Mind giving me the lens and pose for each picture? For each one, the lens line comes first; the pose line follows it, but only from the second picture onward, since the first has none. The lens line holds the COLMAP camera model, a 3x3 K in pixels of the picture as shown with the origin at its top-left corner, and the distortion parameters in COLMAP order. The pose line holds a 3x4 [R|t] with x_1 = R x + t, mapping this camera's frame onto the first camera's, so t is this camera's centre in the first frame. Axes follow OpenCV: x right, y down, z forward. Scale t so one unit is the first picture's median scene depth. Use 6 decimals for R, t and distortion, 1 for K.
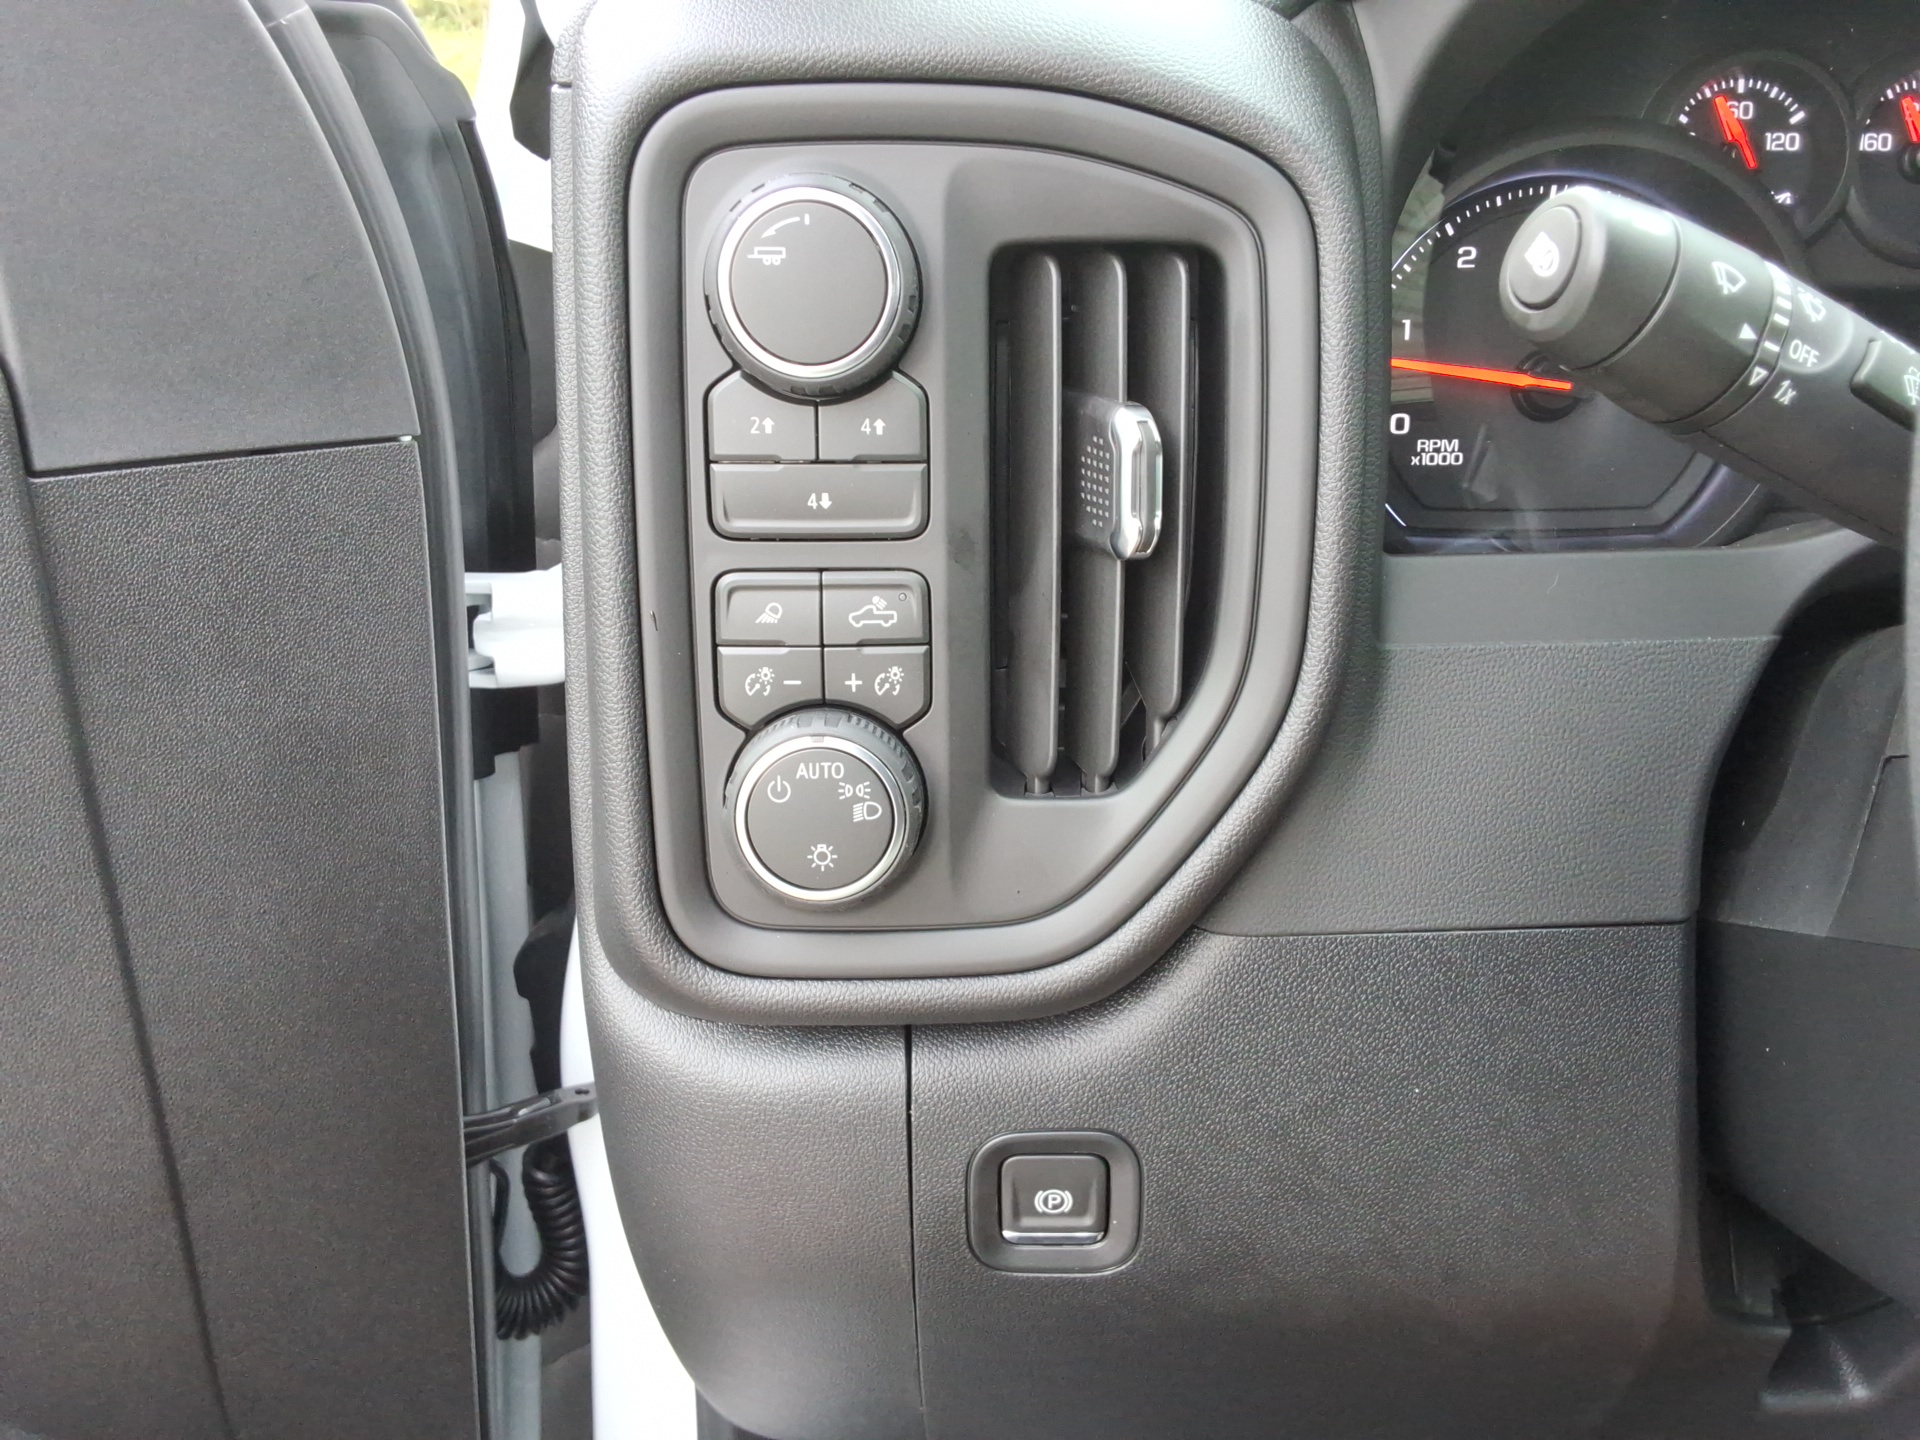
lens RADIAL K [[1537.5, 0, 966.2], [0, 1537.5, 716.5], [0, 0, 1]] dist [0.104460, -0.157380]
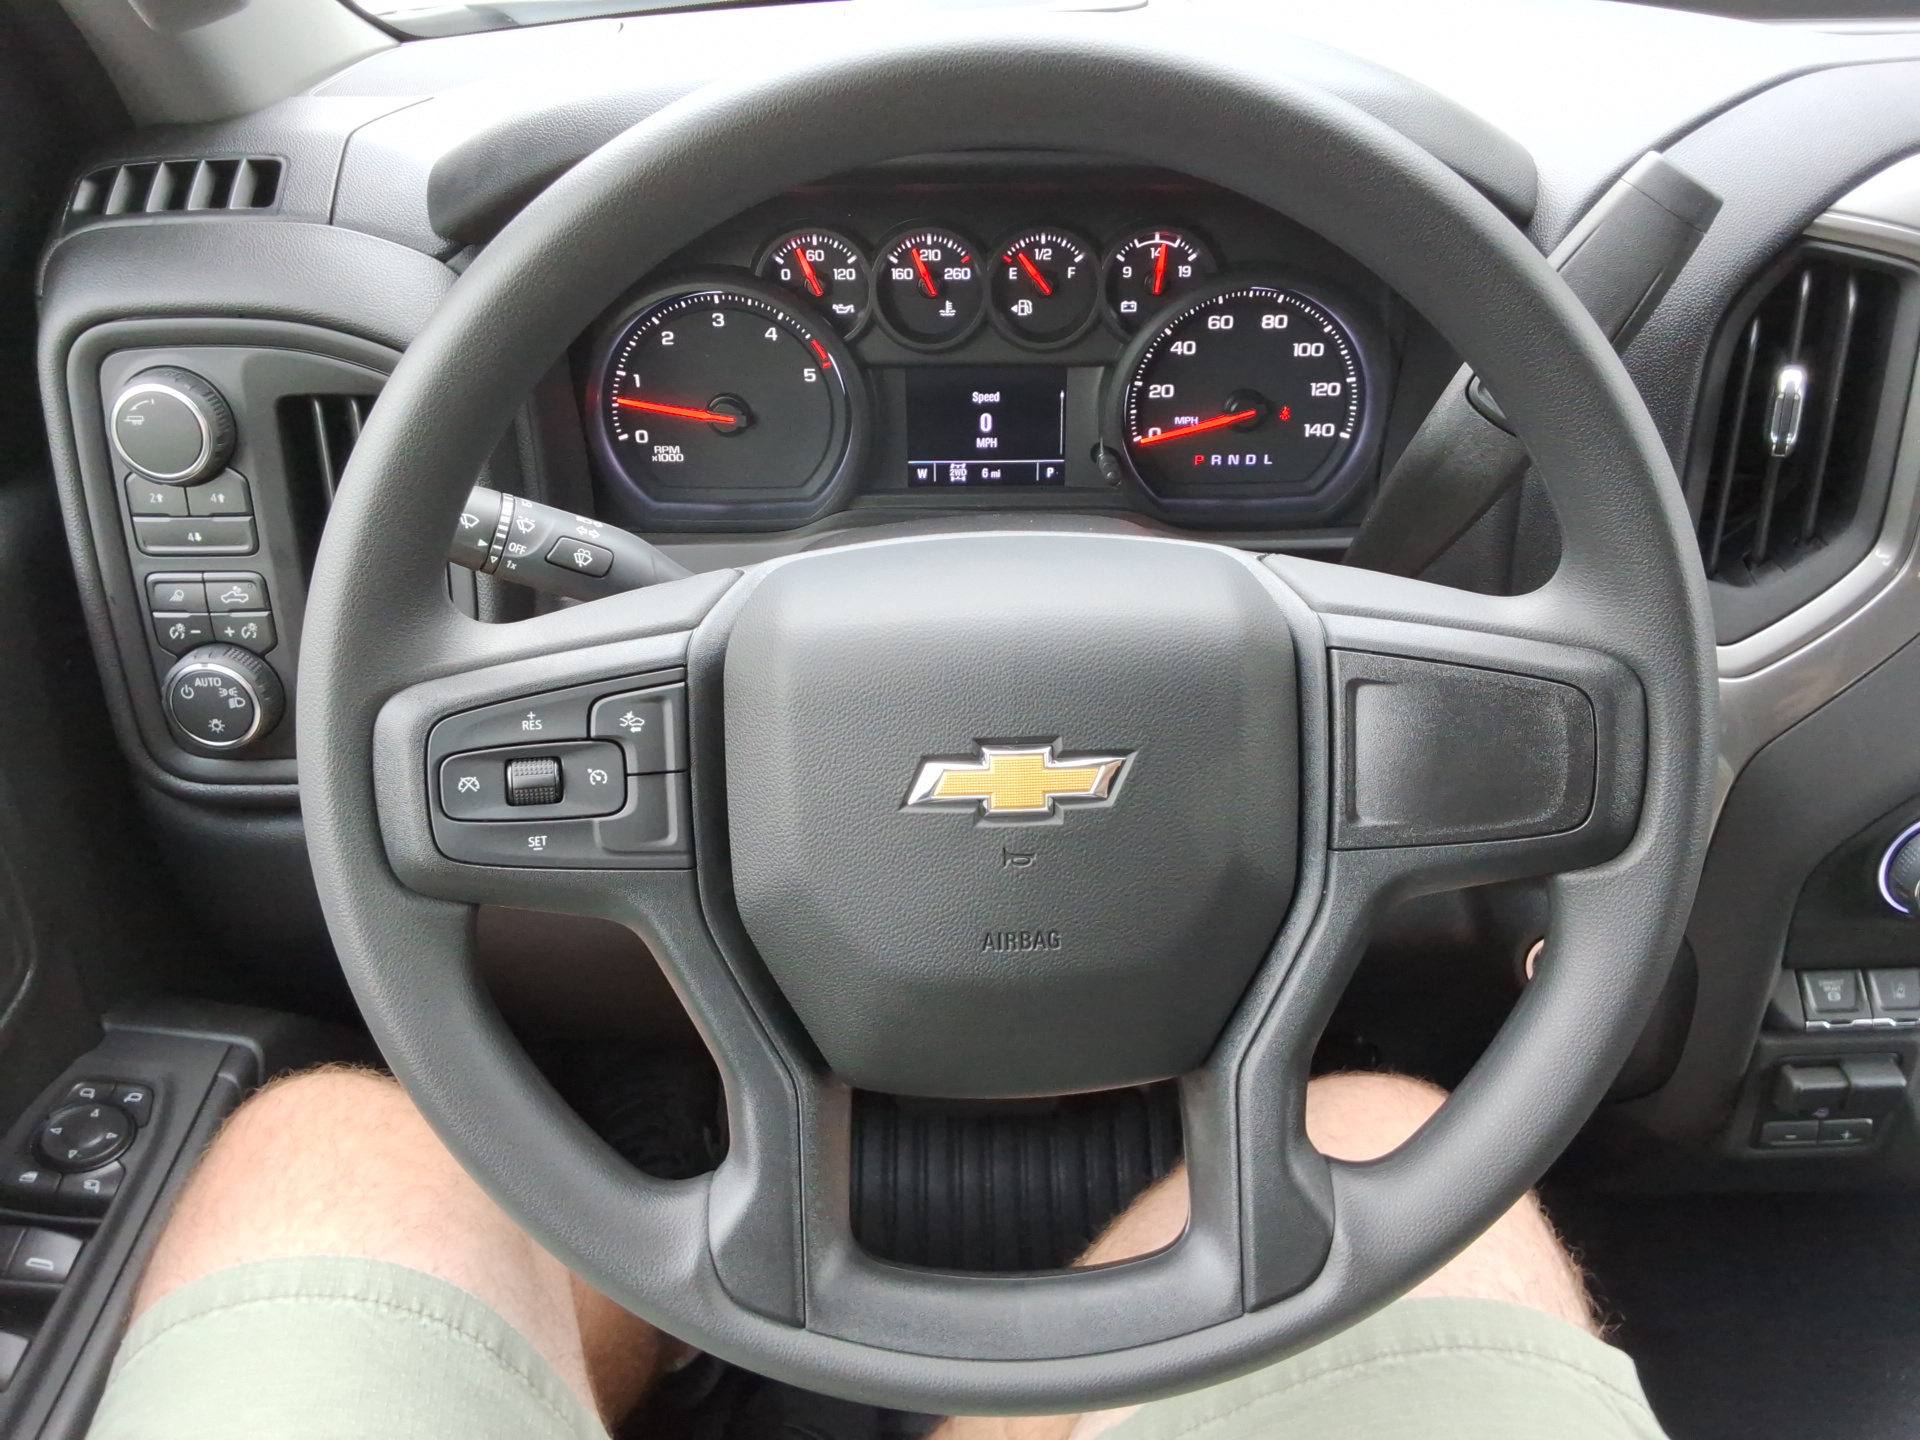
lens RADIAL K [[1537.5, 0, 976.5], [0, 1537.5, 708.7], [0, 0, 1]] dist [0.104460, -0.157380]
pose [[0.999972, 0.001562, 0.007334, 0.653867], [-0.003051, 0.978189, 0.207695, -0.261442], [-0.006849, -0.207711, 0.978166, -0.691857]]
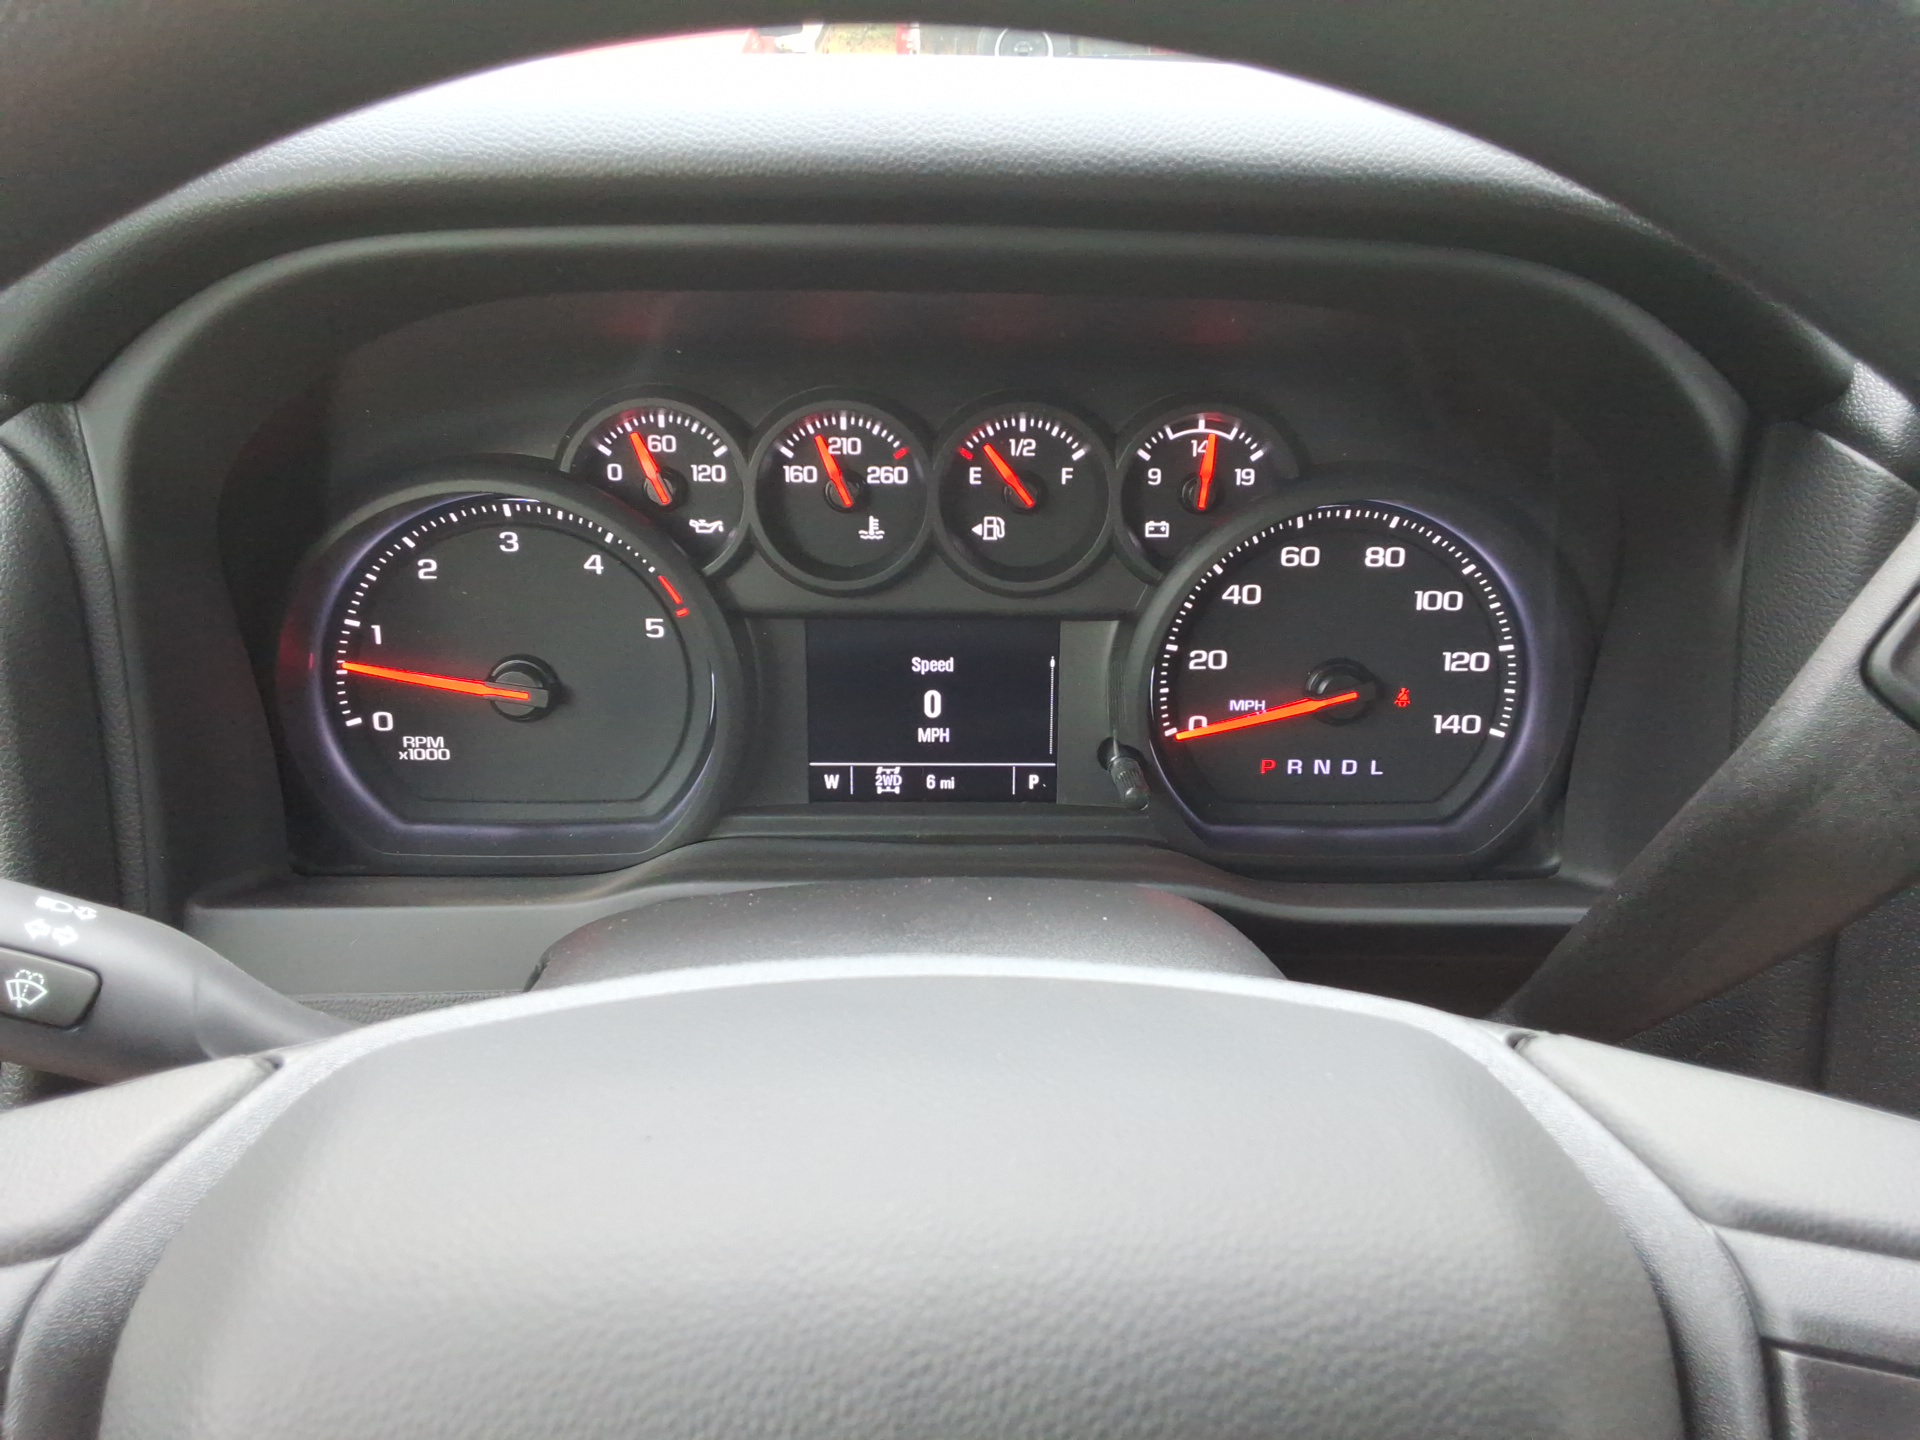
lens RADIAL K [[1537.5, 0, 966.5], [0, 1537.5, 687.9], [0, 0, 1]] dist [0.104460, -0.157380]
pose [[0.999857, 0.015059, 0.007651, 0.692185], [-0.015206, 0.999696, 0.019432, -0.249347], [-0.007356, -0.019546, 0.999782, -0.030732]]
